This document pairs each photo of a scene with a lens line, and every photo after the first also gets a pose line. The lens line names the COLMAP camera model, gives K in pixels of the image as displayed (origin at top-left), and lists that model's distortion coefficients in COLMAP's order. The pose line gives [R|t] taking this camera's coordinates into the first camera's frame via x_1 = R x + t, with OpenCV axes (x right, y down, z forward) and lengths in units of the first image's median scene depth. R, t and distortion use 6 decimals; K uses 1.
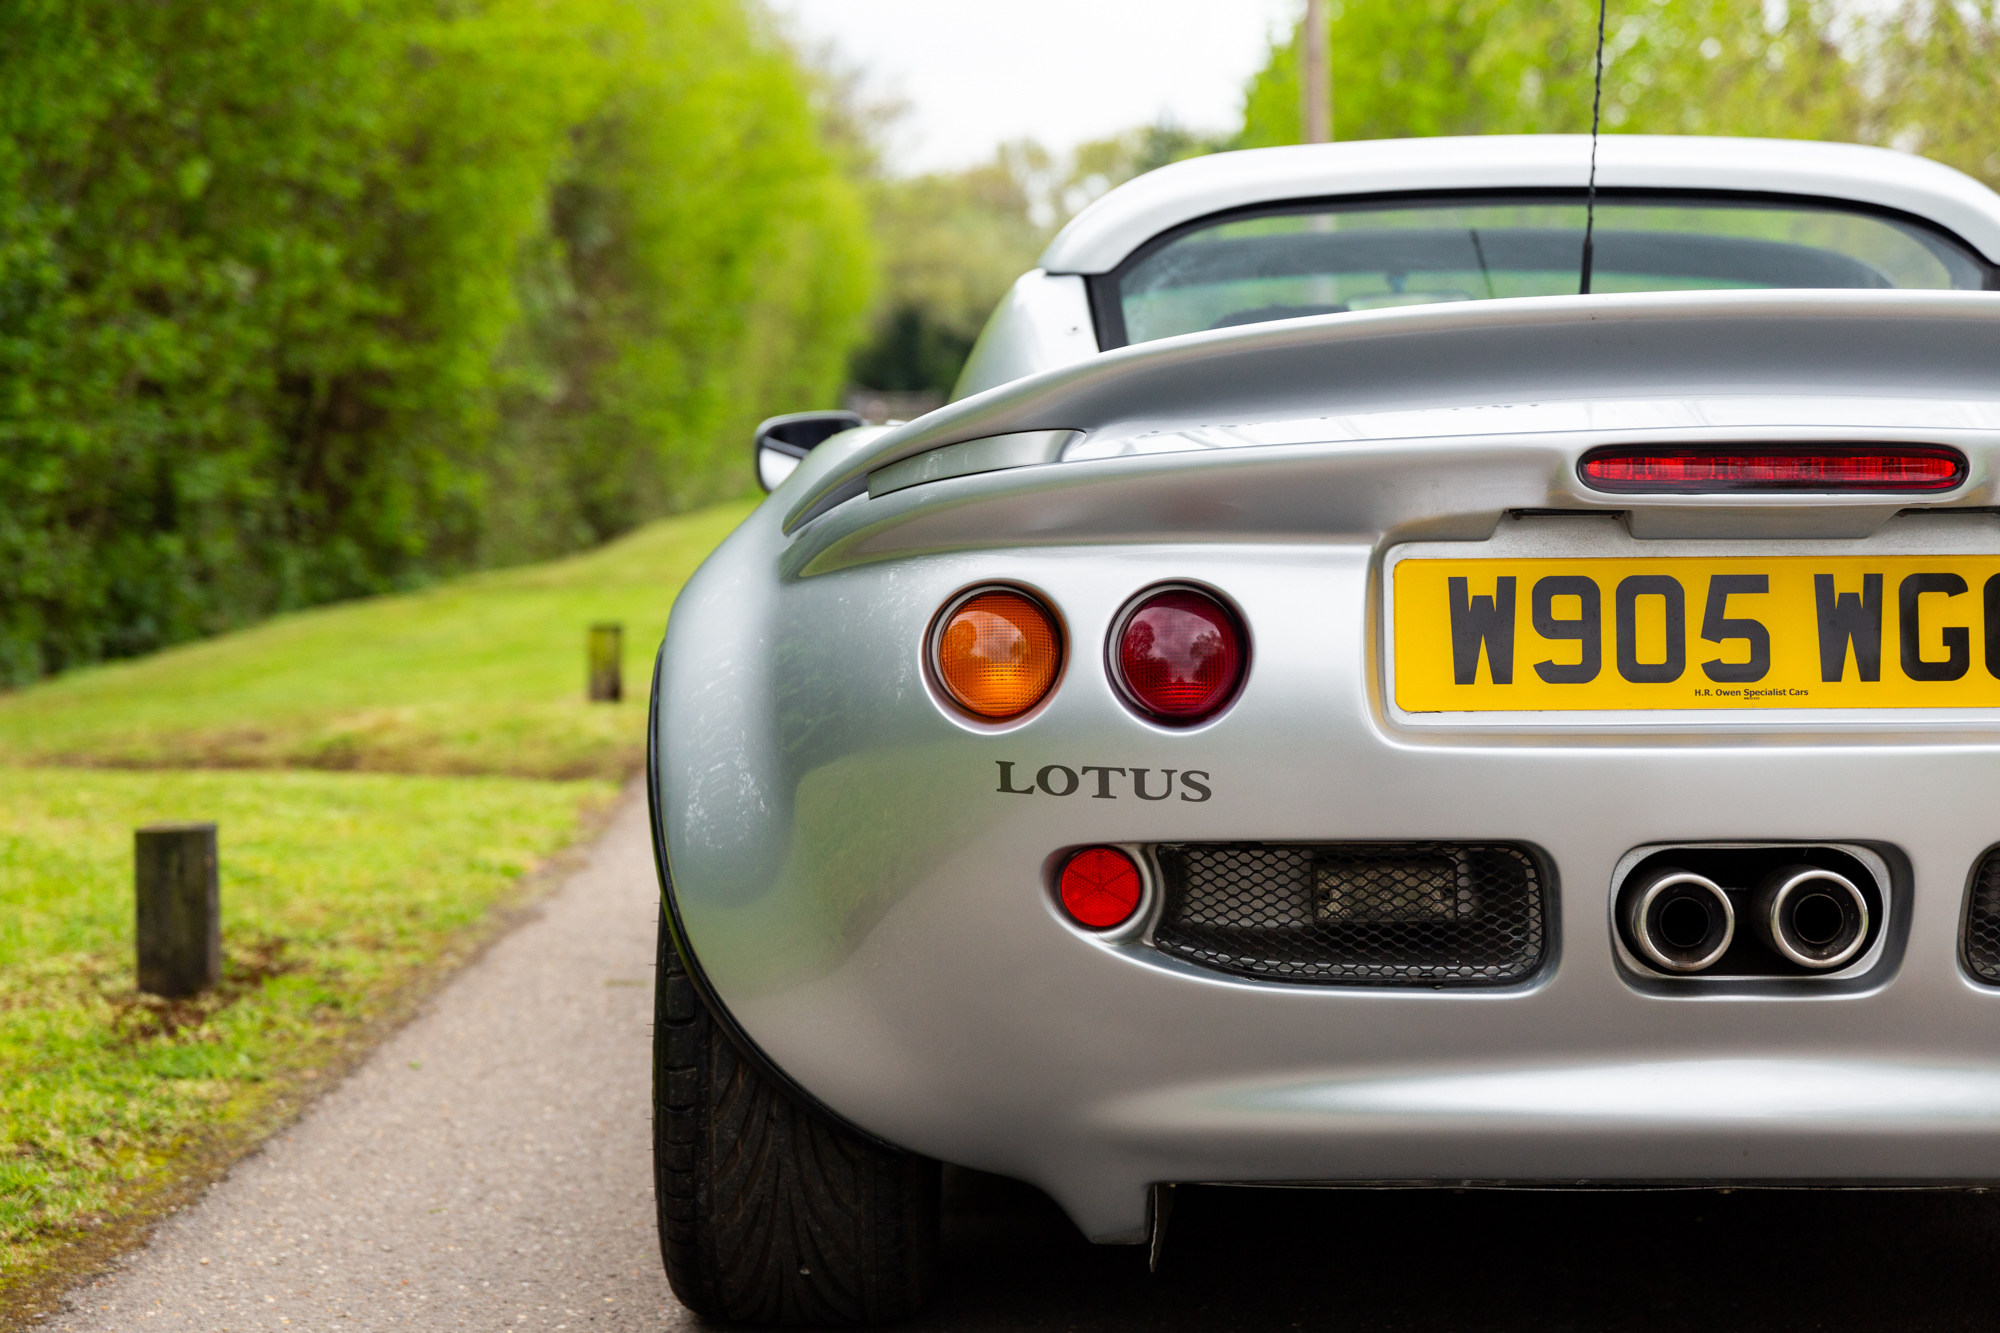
lens RADIAL K [[3645.8, 0, 1005.5], [0, 3645.8, 660.7], [0, 0, 1]] dist [-0.007509, 0.000000]
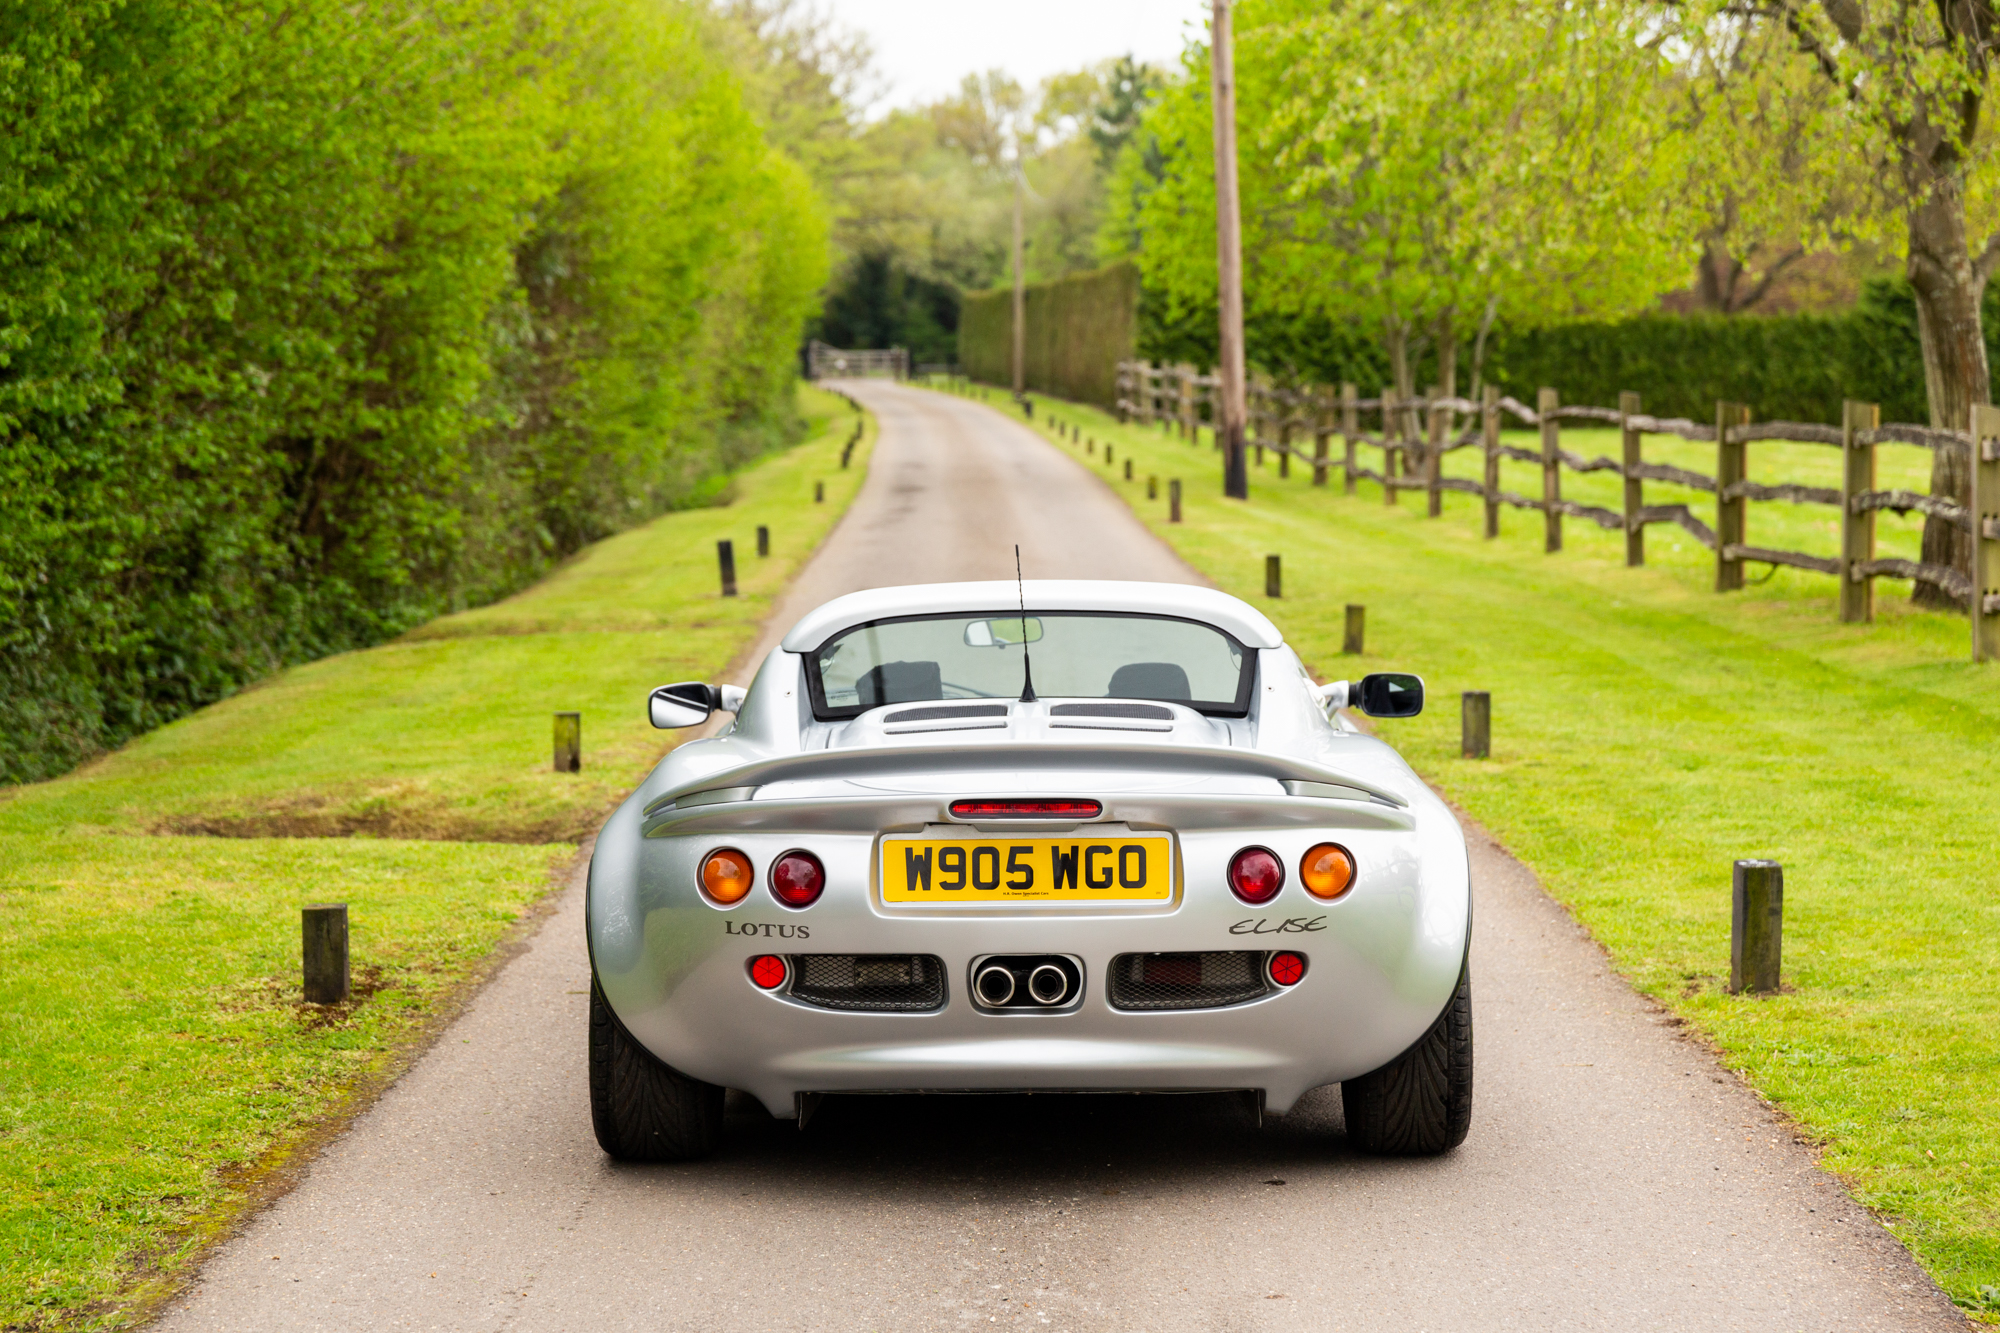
lens RADIAL K [[3815.0, 0, 993.9], [0, 3815.0, 664.7], [0, 0, 1]] dist [0.000555, 0.000000]
pose [[0.999987, -0.004645, 0.002096, 0.176192], [0.004610, 0.999857, 0.016287, -0.188990], [-0.002172, -0.016277, 0.999865, -1.597306]]
